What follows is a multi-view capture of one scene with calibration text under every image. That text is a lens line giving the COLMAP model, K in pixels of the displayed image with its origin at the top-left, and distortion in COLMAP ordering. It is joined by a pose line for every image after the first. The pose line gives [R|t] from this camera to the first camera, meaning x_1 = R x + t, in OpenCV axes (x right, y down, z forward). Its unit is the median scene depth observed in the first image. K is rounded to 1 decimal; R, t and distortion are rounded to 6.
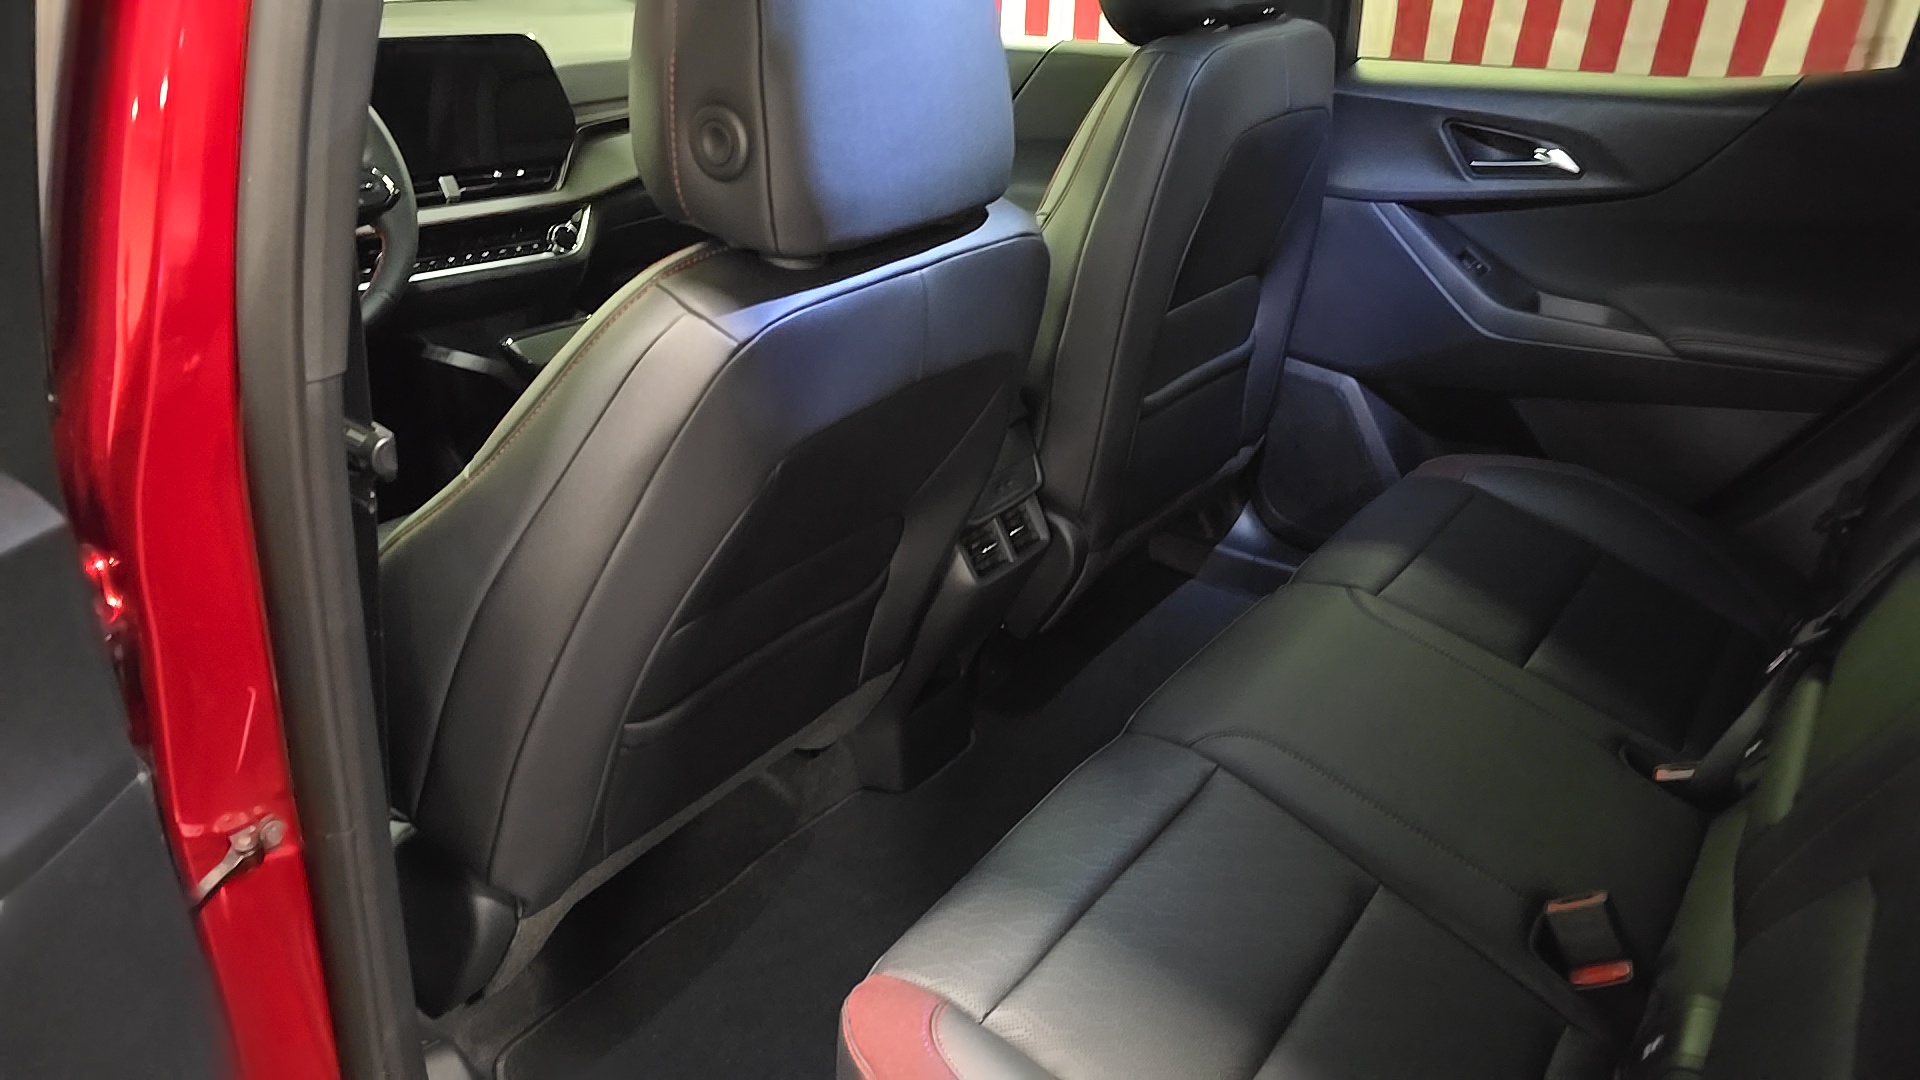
lens RADIAL K [[1304.1, 0, 960.0], [0, 1304.1, 540.0], [0, 0, 1]] dist [0.043805, -0.039442]
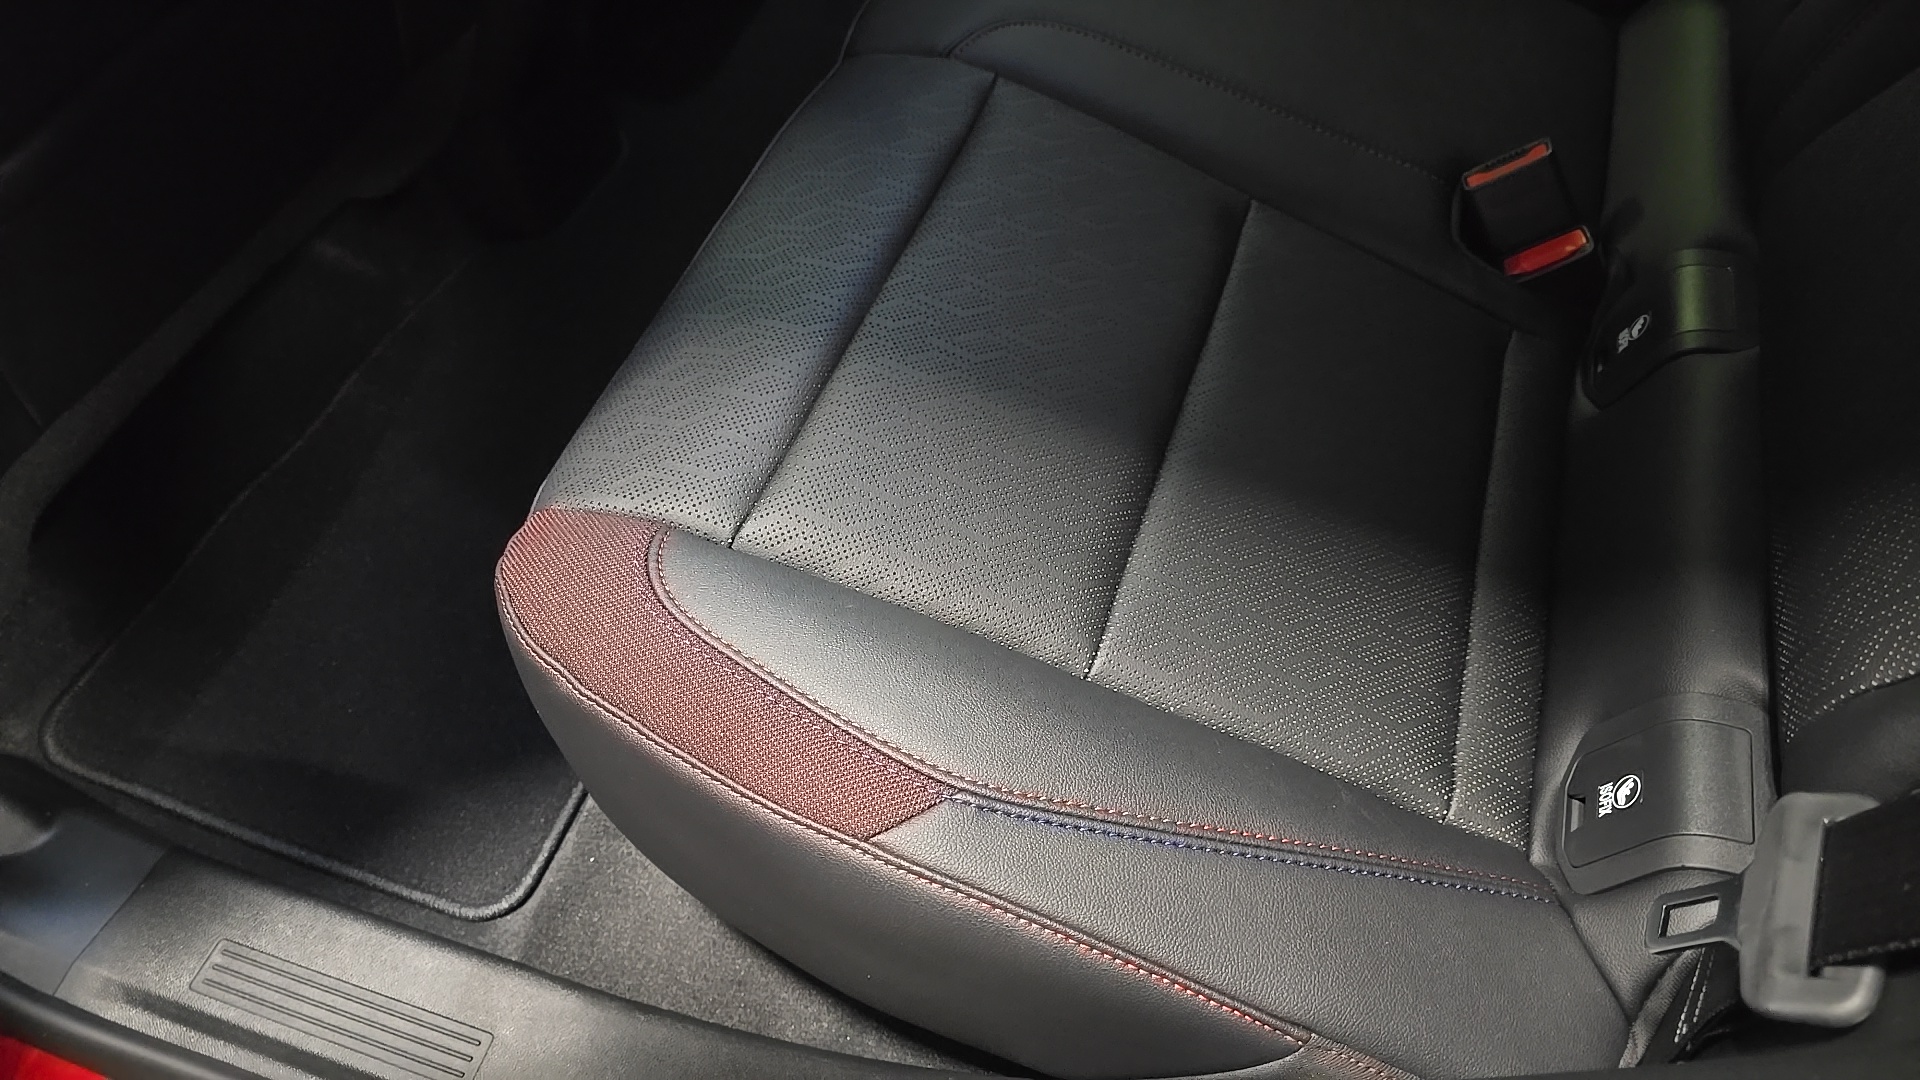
lens RADIAL K [[1304.1, 0, 960.0], [0, 1304.1, 540.0], [0, 0, 1]] dist [0.043805, -0.039442]
pose [[0.953946, -0.251526, 0.163471, 0.015910], [0.157844, 0.884273, 0.439485, 0.093250], [-0.255095, -0.393442, 0.883250, 0.357973]]
